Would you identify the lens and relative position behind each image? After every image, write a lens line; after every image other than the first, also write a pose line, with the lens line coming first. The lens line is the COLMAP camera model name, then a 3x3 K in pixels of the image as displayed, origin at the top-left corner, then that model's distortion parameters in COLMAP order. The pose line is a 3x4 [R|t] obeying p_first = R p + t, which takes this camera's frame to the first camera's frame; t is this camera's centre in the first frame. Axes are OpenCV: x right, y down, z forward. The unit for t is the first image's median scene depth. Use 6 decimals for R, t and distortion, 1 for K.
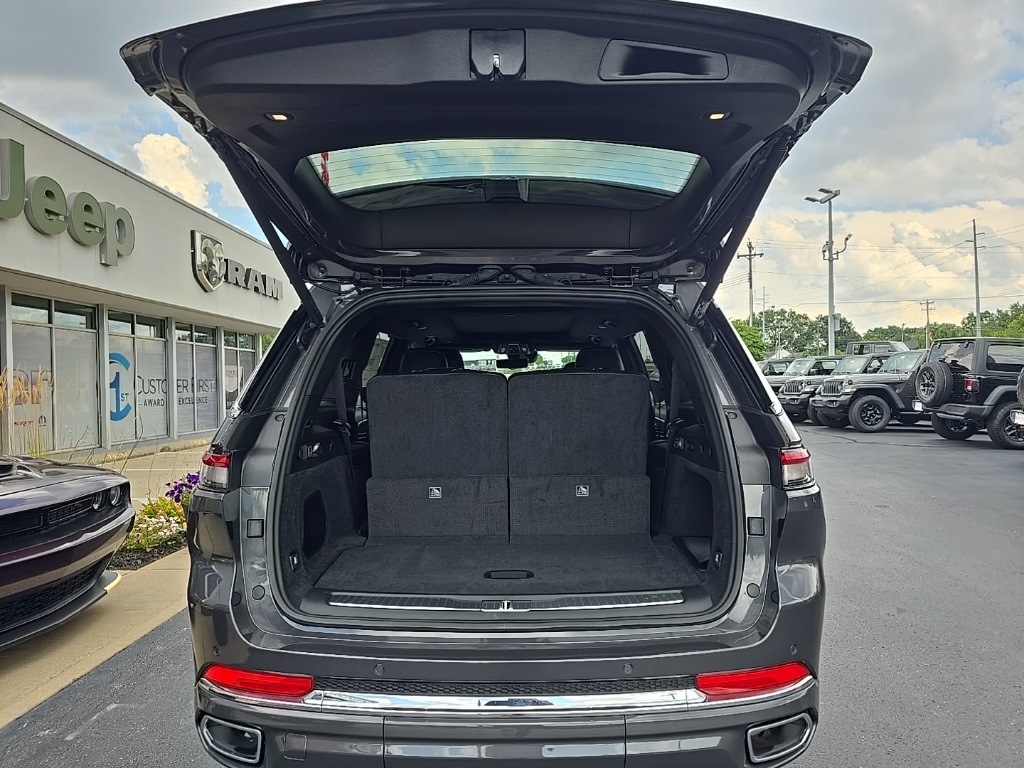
lens RADIAL K [[698.9, 0, 516.5], [0, 698.9, 380.4], [0, 0, 1]] dist [0.057478, -0.058287]
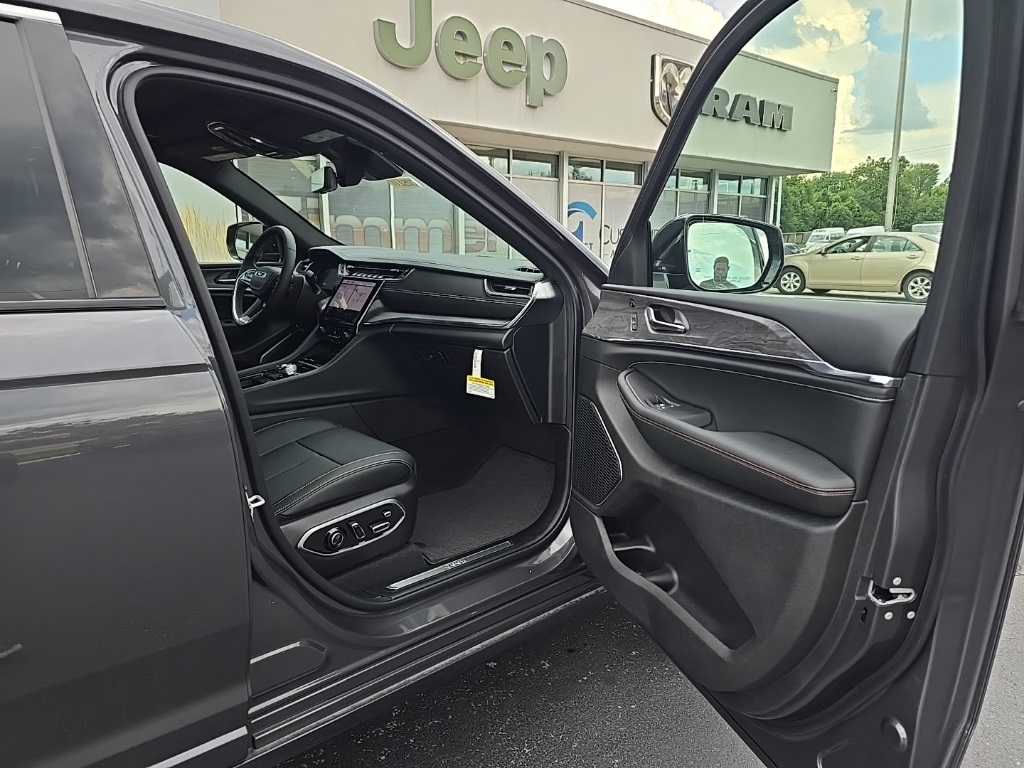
lens RADIAL K [[698.9, 0, 516.5], [0, 698.9, 380.4], [0, 0, 1]] dist [0.057478, -0.058287]
pose [[0.653869, 0.160121, -0.739470, 0.147781], [-0.009654, 0.979036, 0.203459, 0.007673], [0.756546, -0.125896, 0.641707, 0.250407]]
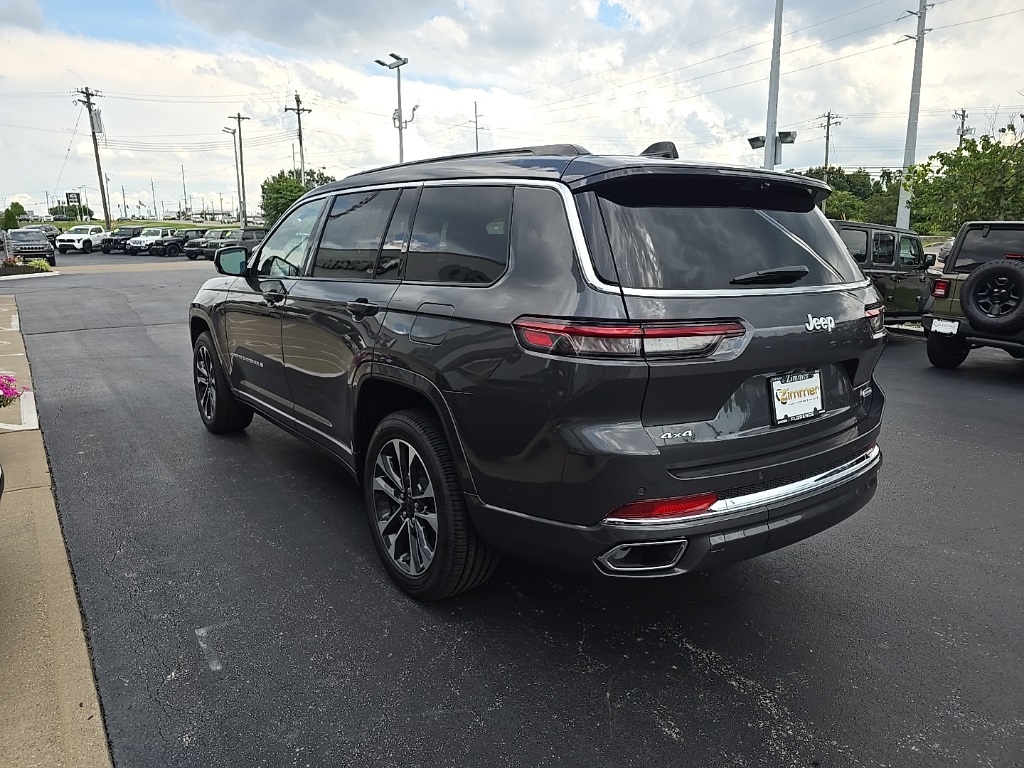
lens RADIAL K [[698.9, 0, 516.5], [0, 698.9, 380.4], [0, 0, 1]] dist [0.057478, -0.058287]
pose [[0.797412, -0.100758, 0.594964, -0.135203], [-0.015970, 0.982092, 0.187722, -0.001812], [-0.603224, -0.159193, 0.781523, 0.024875]]
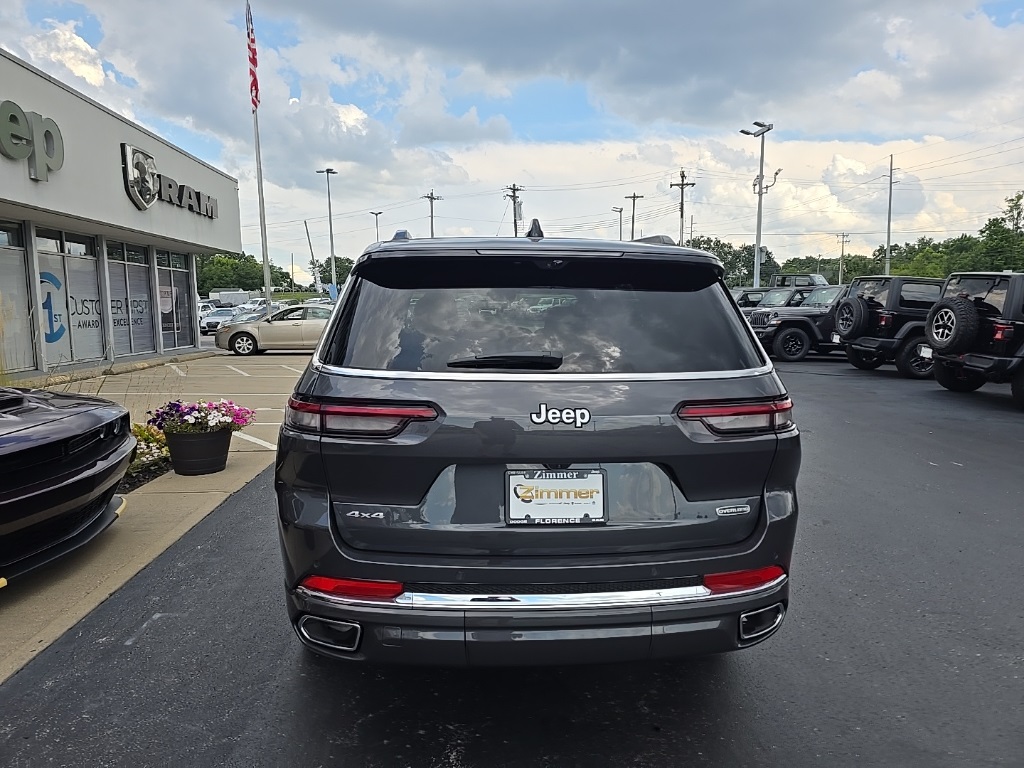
lens RADIAL K [[689.7, 0, 511.3], [0, 689.7, 378.4], [0, 0, 1]] dist [0.065083, -0.059735]
pose [[0.995699, 0.006280, 0.092433, -0.021905], [-0.016193, 0.994139, 0.106888, -0.006979], [-0.091220, -0.107925, 0.989965, -0.018622]]
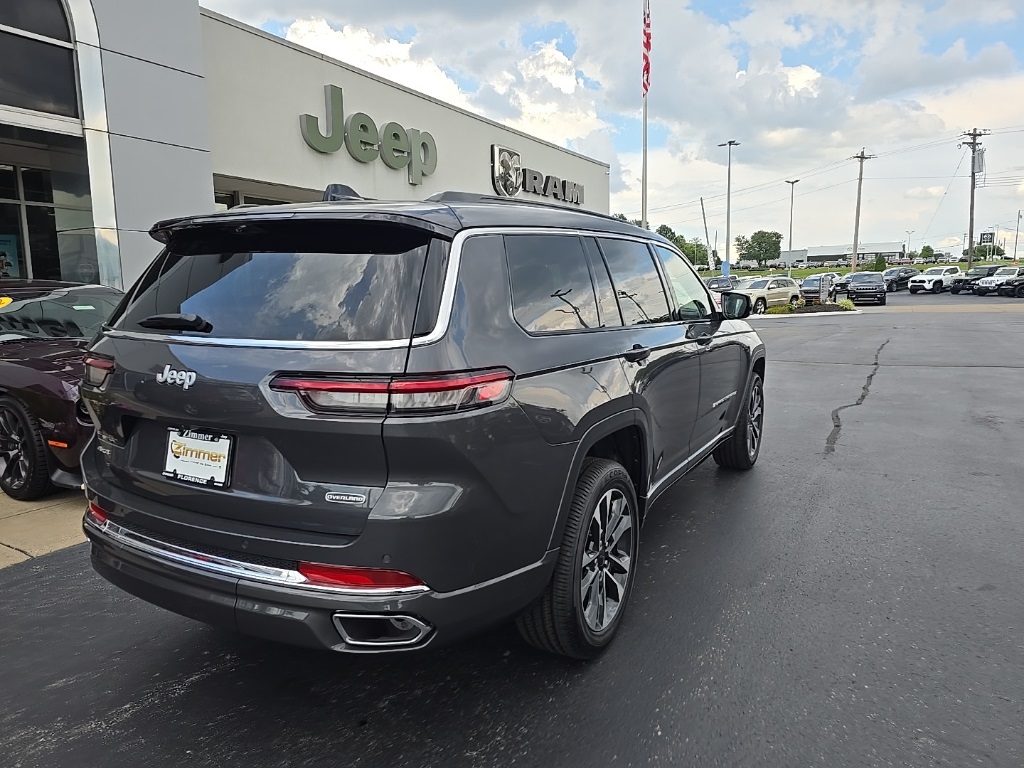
lens RADIAL K [[689.7, 0, 511.3], [0, 689.7, 378.4], [0, 0, 1]] dist [0.065083, -0.059735]
pose [[0.871191, 0.072515, -0.485559, 0.125592], [-0.002338, 0.989633, 0.143600, -0.005579], [0.490939, -0.123968, 0.862329, 0.024431]]
